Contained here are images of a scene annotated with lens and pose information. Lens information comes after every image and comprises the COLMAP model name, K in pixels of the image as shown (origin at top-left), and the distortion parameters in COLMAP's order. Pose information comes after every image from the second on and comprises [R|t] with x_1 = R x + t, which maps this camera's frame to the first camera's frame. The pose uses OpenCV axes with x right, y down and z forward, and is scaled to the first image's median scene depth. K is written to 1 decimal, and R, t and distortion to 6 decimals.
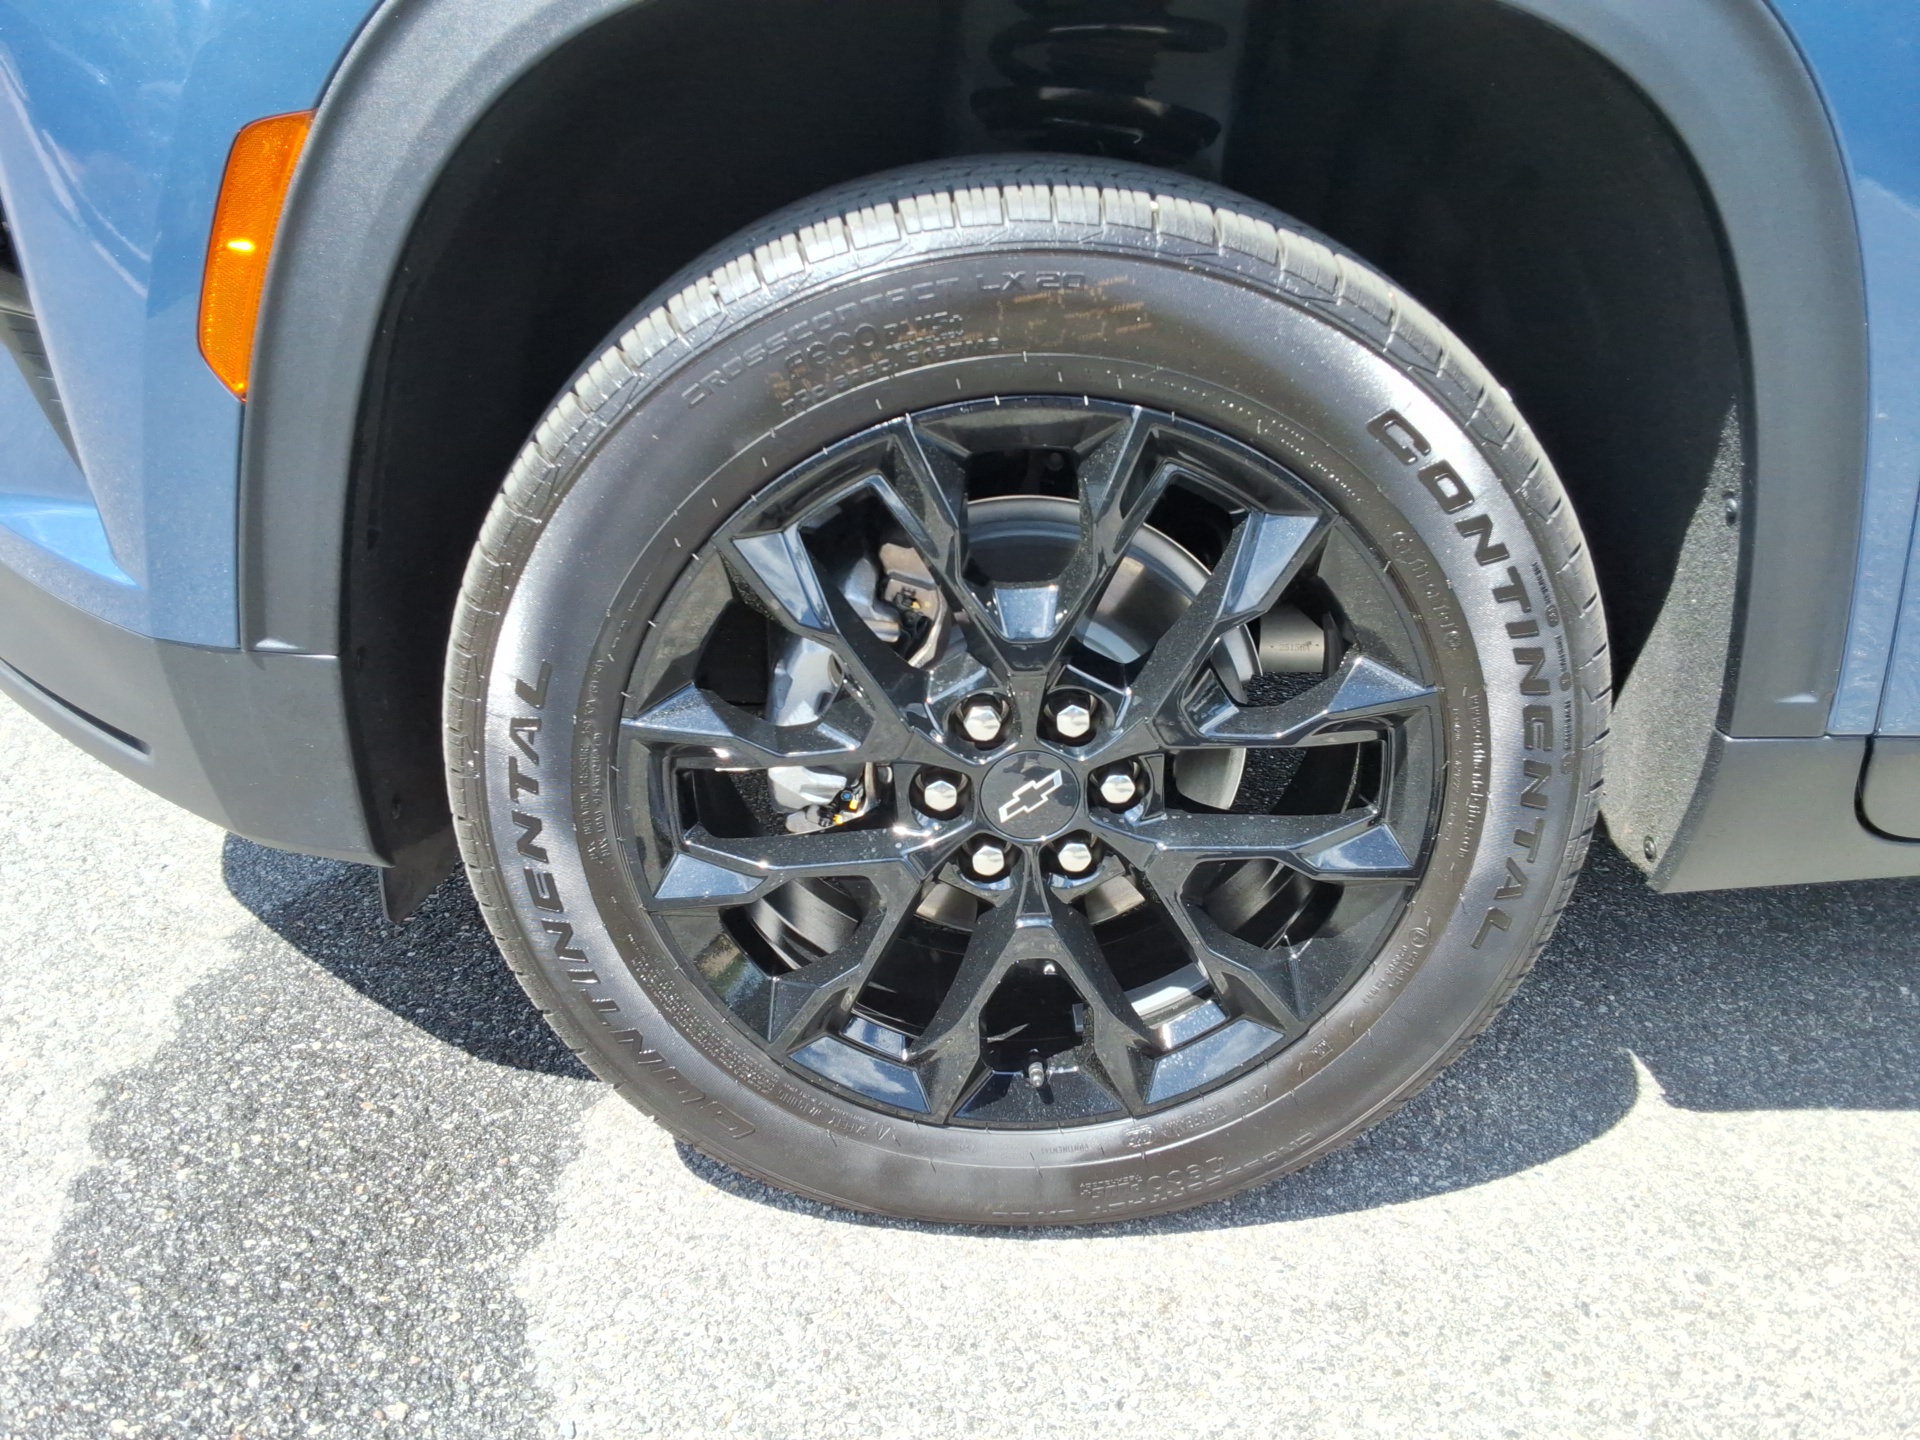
lens RADIAL K [[1551.0, 0, 979.8], [0, 1551.0, 704.0], [0, 0, 1]] dist [0.093685, -0.155124]
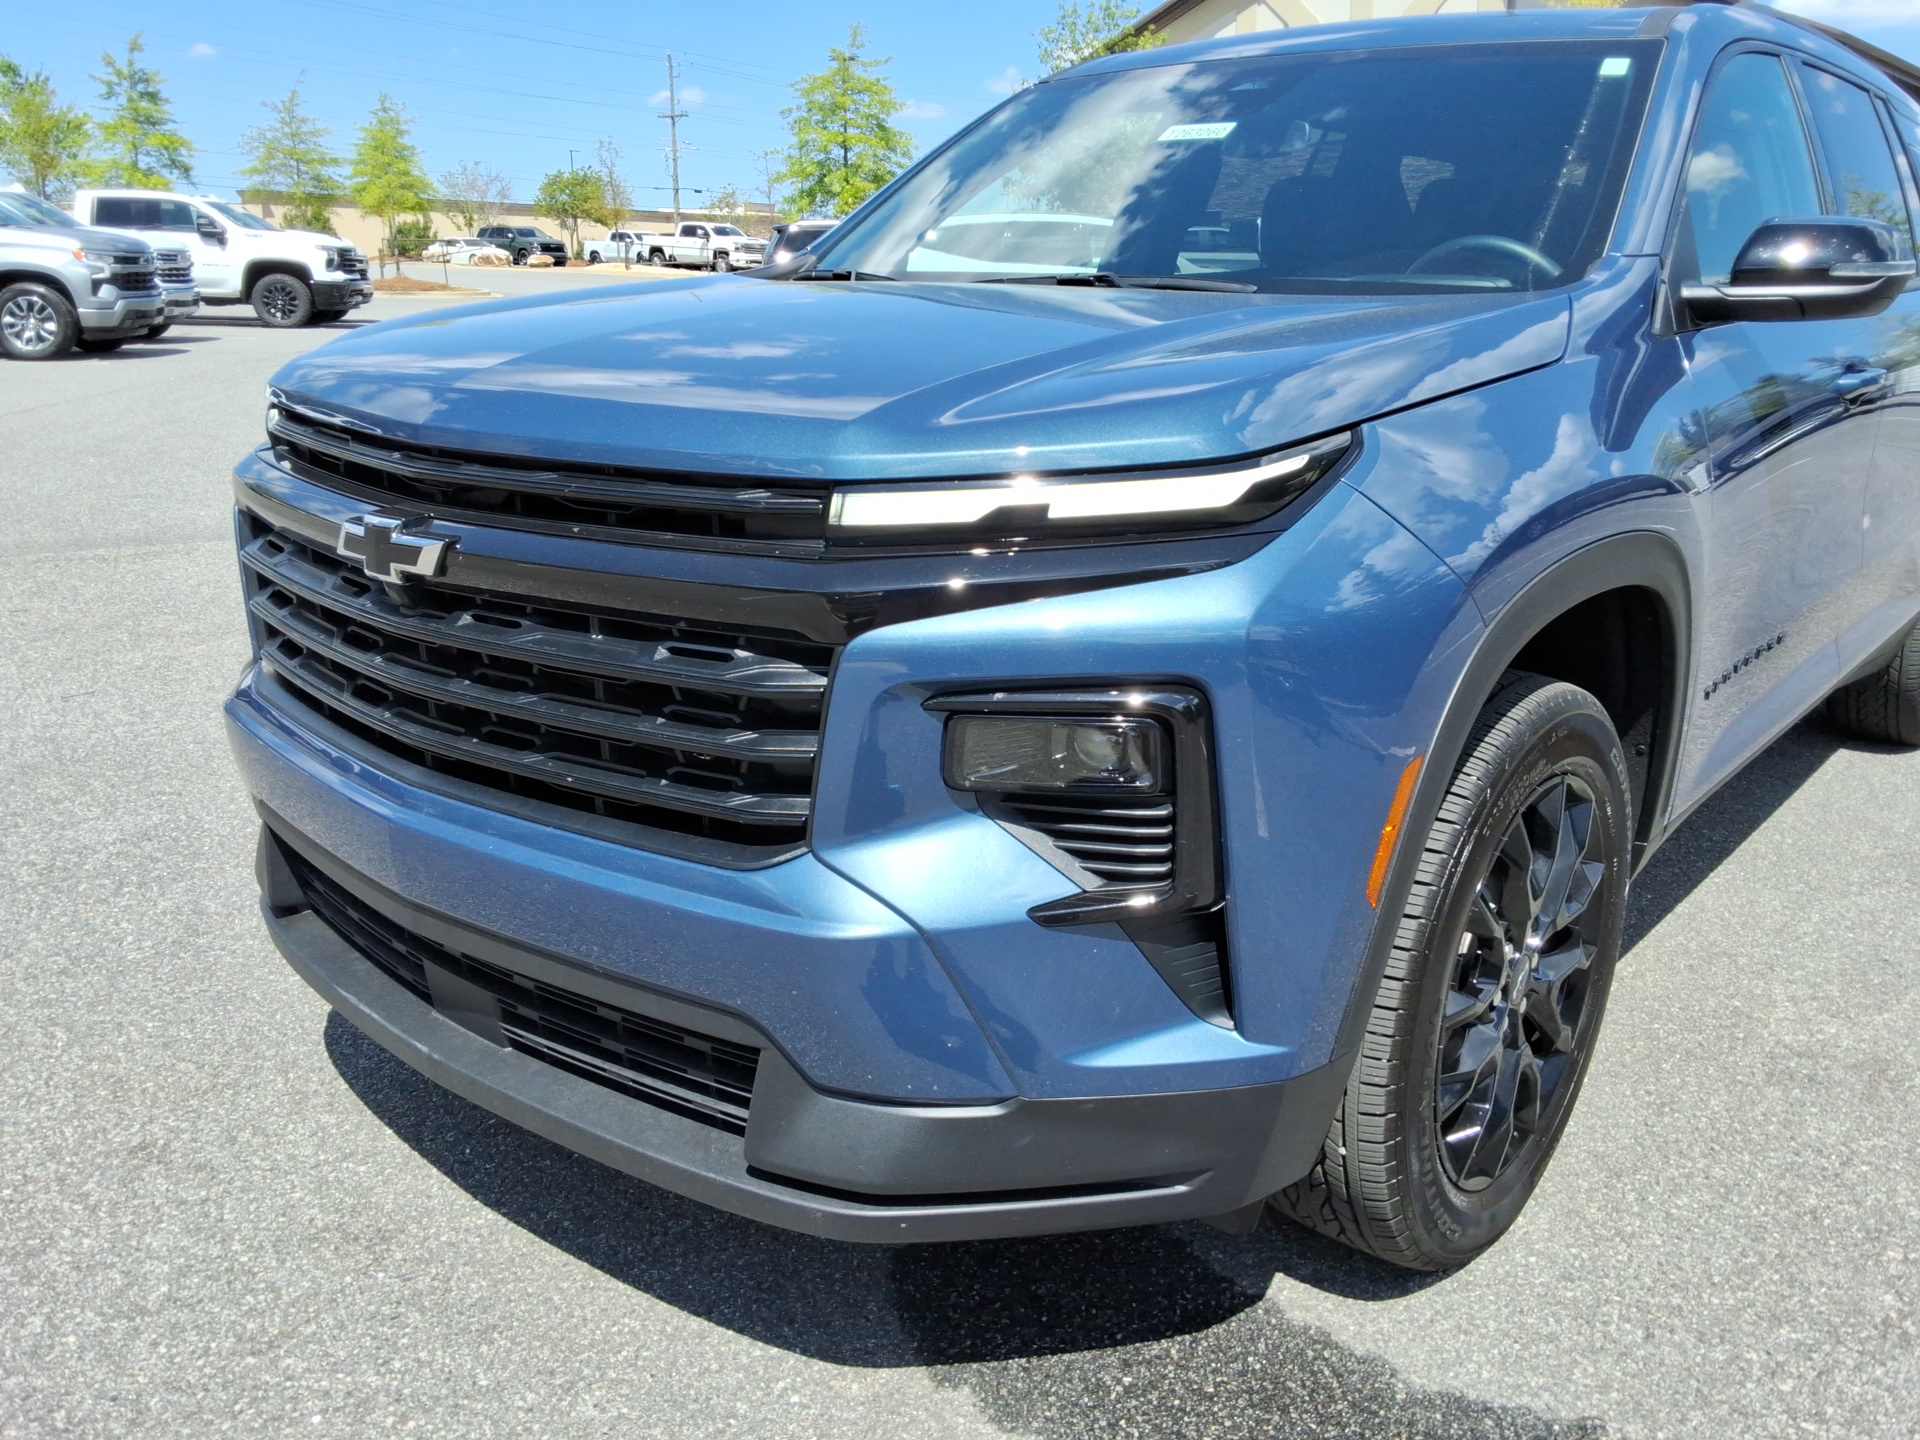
lens RADIAL K [[1551.0, 0, 969.0], [0, 1551.0, 712.6], [0, 0, 1]] dist [0.093685, -0.155124]
pose [[0.658205, -0.241343, 0.713105, -1.662156], [0.333291, 0.942755, 0.011433, -0.484309], [-0.675043, 0.230147, 0.700964, 0.016121]]
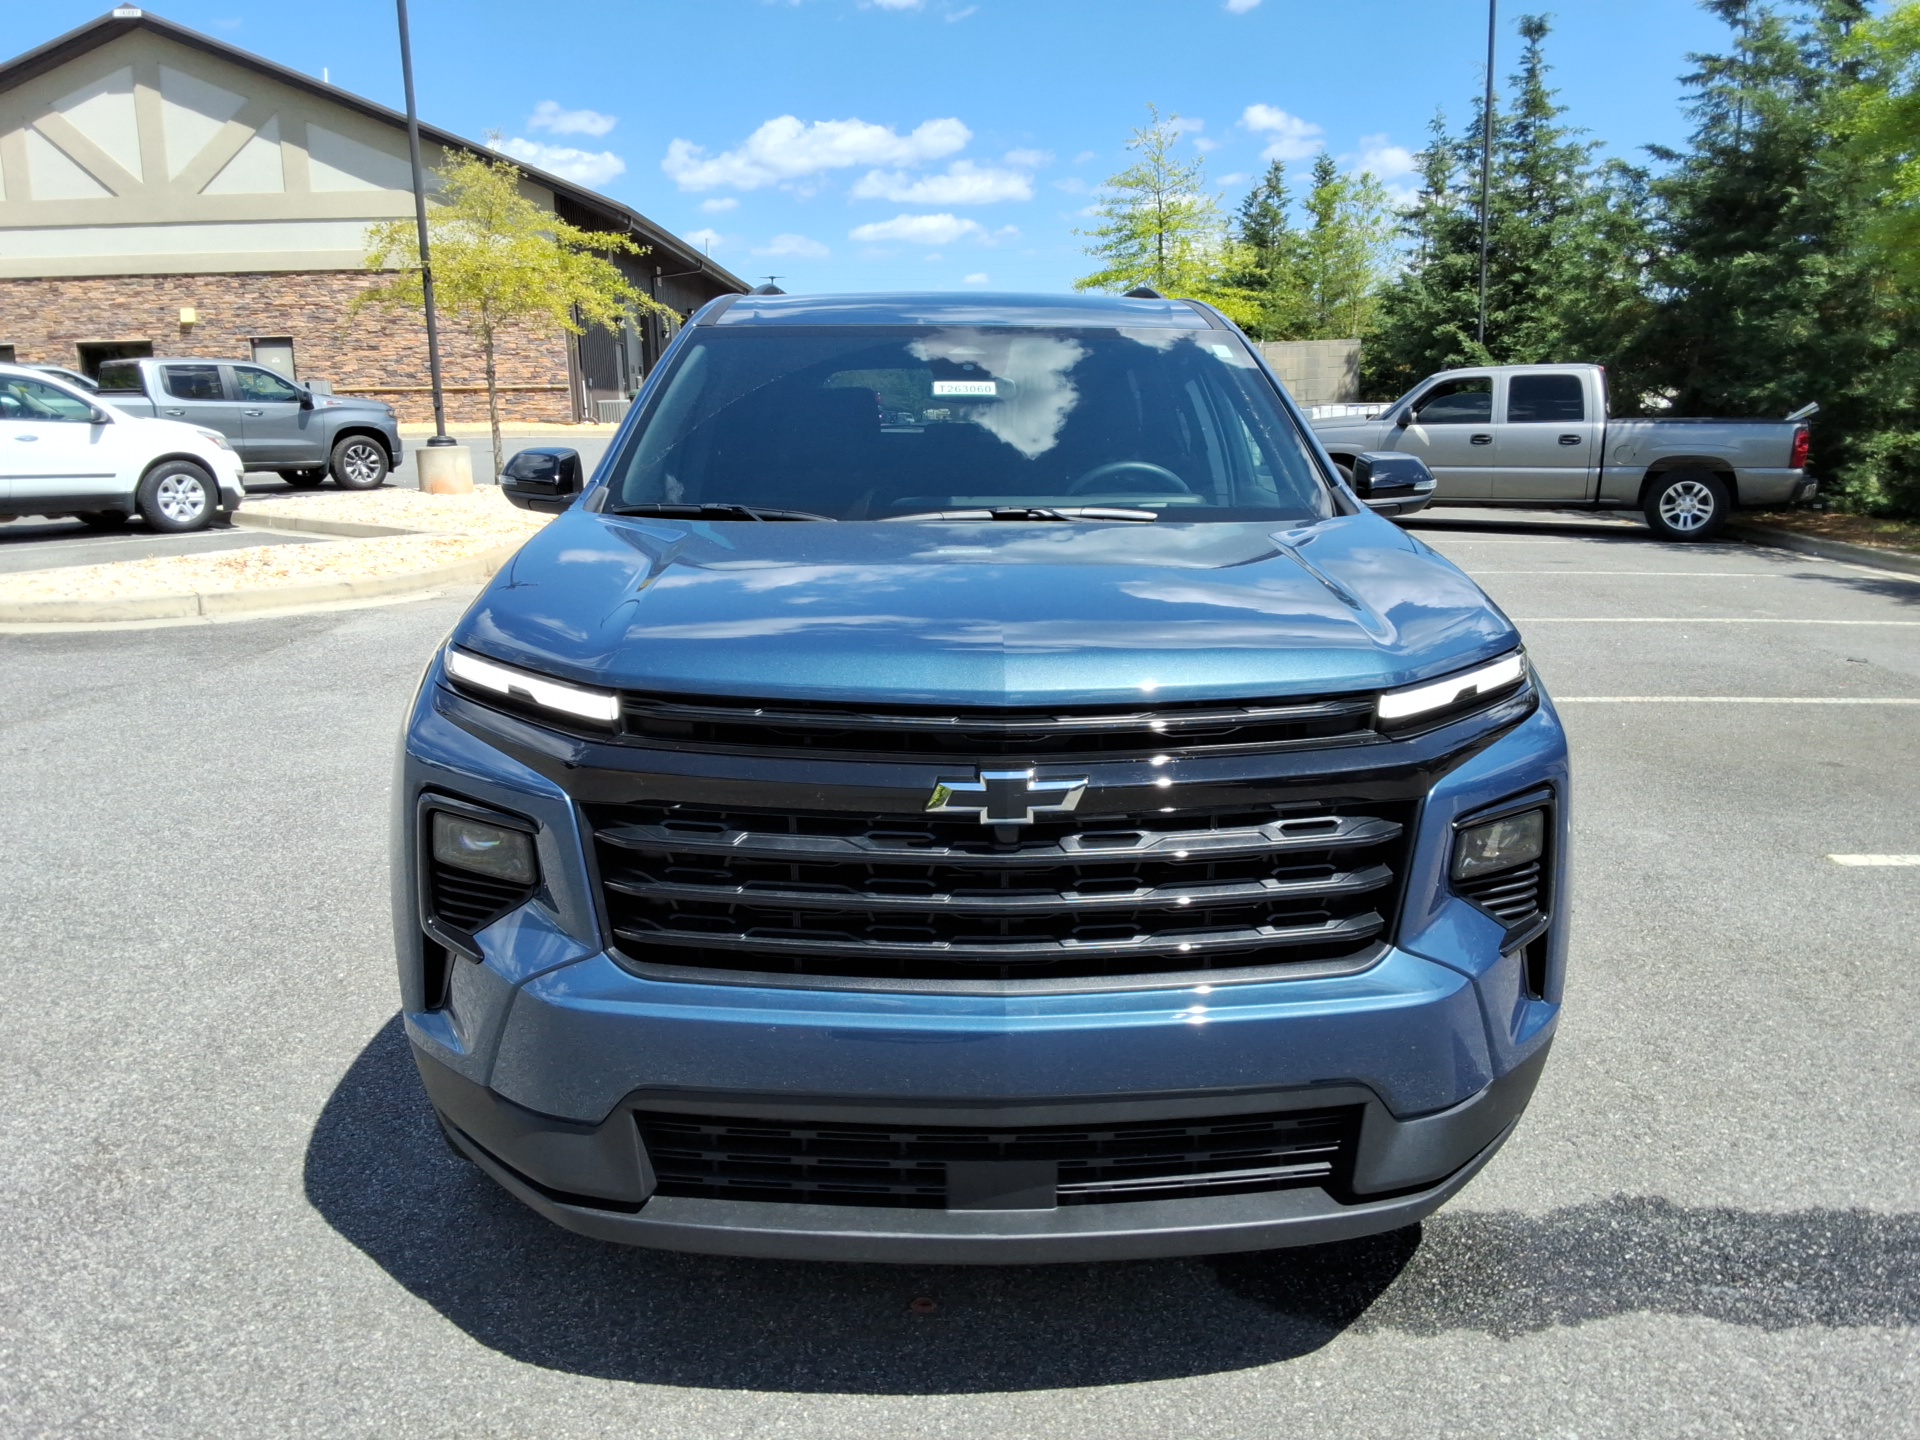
lens RADIAL K [[1551.0, 0, 996.6], [0, 1551.0, 715.3], [0, 0, 1]] dist [0.093685, -0.155124]
pose [[-0.020334, -0.236035, 0.971532, -2.654781], [0.419579, 0.880006, 0.222581, -1.324121], [-0.907491, 0.412161, 0.081141, 1.312415]]
